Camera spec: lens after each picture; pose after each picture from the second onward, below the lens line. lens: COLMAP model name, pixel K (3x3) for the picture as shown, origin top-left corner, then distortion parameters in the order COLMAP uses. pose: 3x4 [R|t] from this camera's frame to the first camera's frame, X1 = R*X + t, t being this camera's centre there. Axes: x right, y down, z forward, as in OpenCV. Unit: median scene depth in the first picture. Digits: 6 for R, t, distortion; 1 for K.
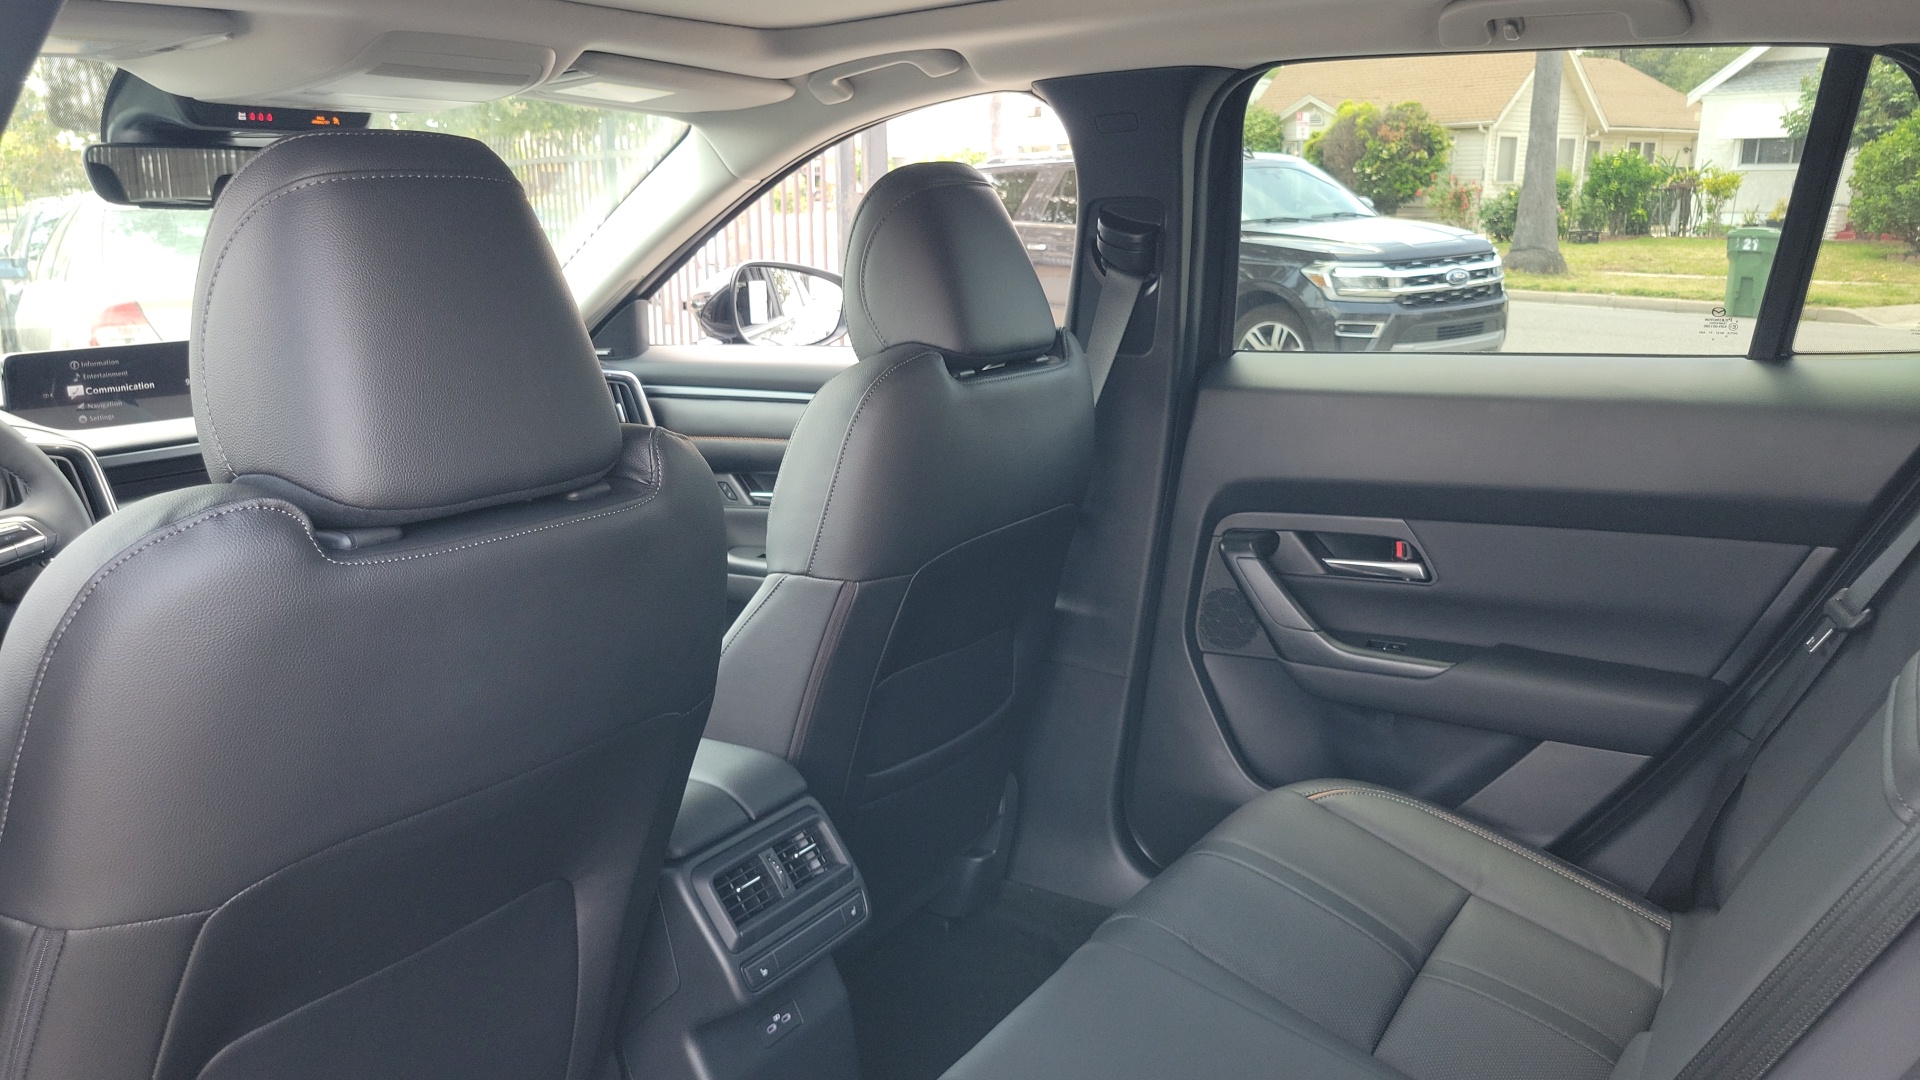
lens RADIAL K [[1468.4, 0, 932.0], [0, 1468.4, 513.6], [0, 0, 1]] dist [0.040476, -0.030348]
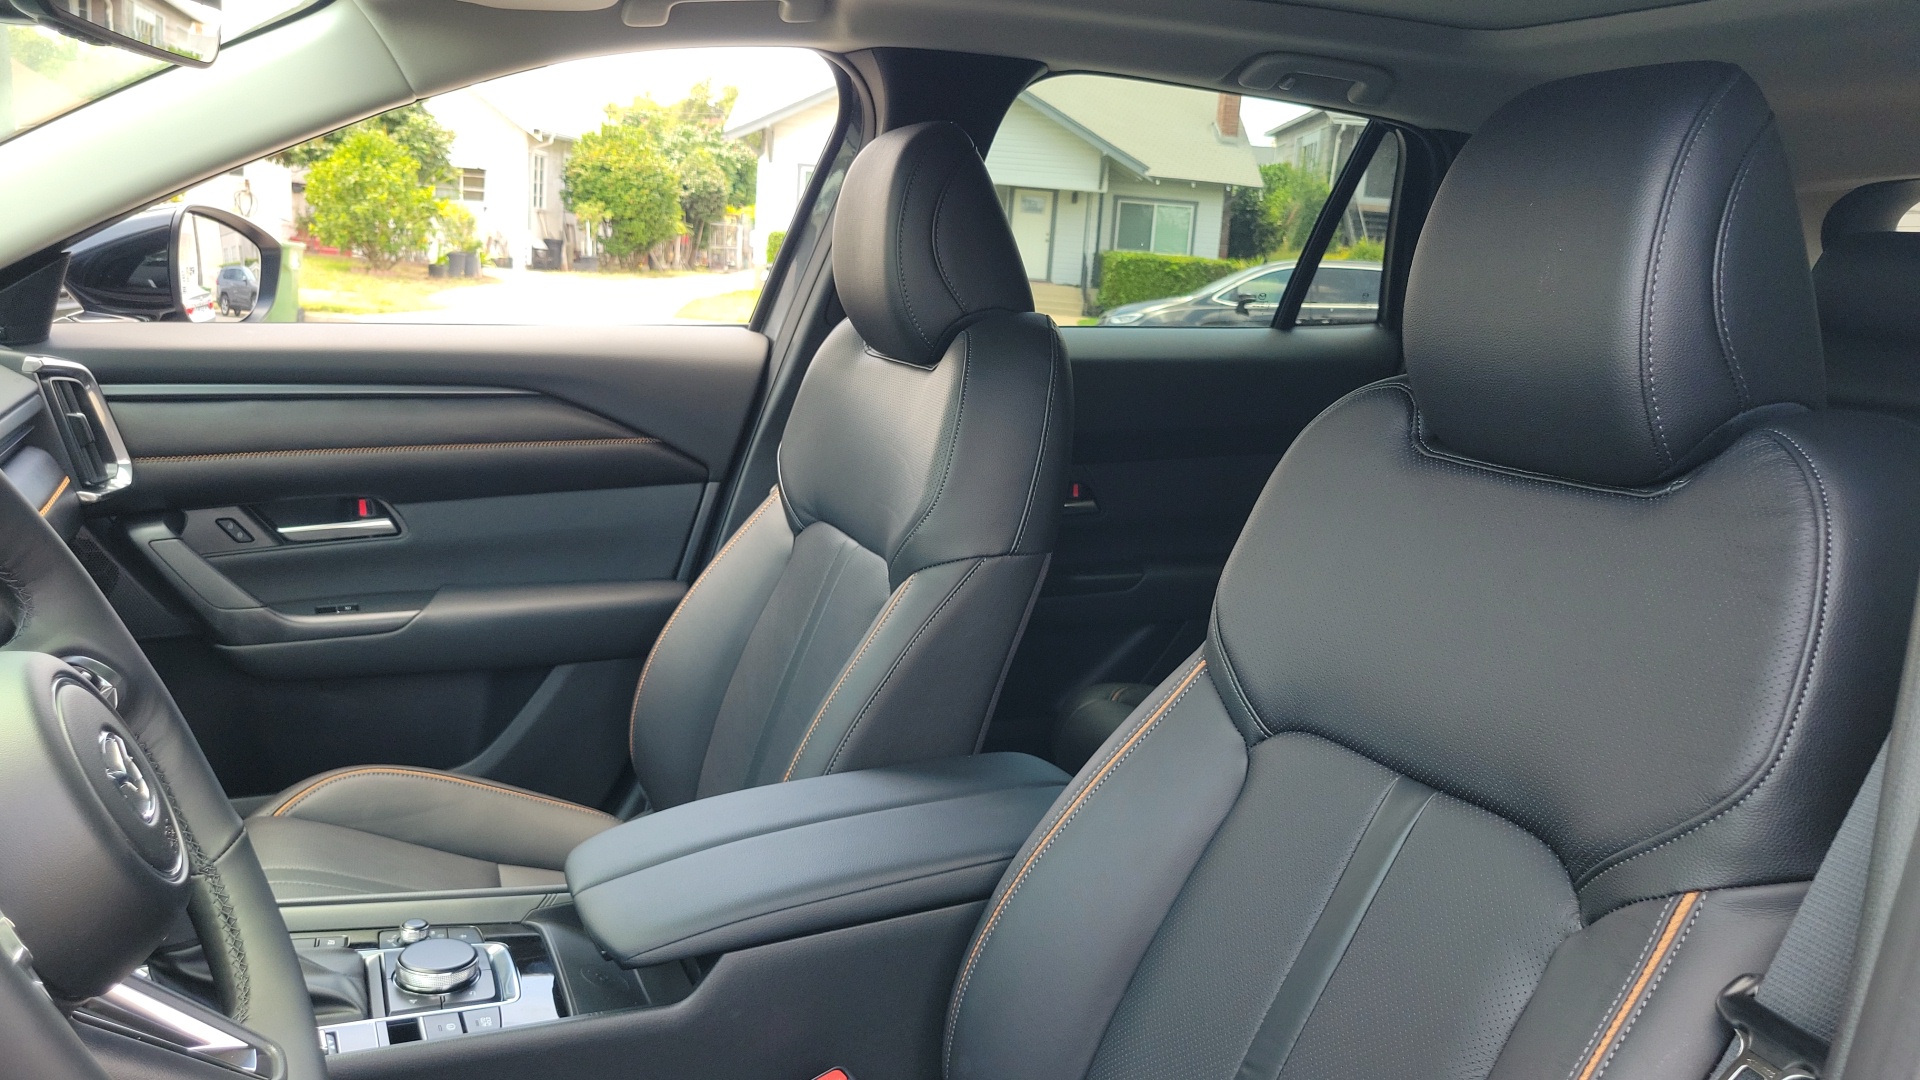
lens RADIAL K [[1468.4, 0, 949.6], [0, 1468.4, 553.0], [0, 0, 1]] dist [0.040476, -0.030348]
pose [[0.532652, -0.125417, 0.836990, -0.701946], [0.108522, 0.990917, 0.079419, -0.030179], [-0.839348, 0.048529, 0.541424, 0.419373]]
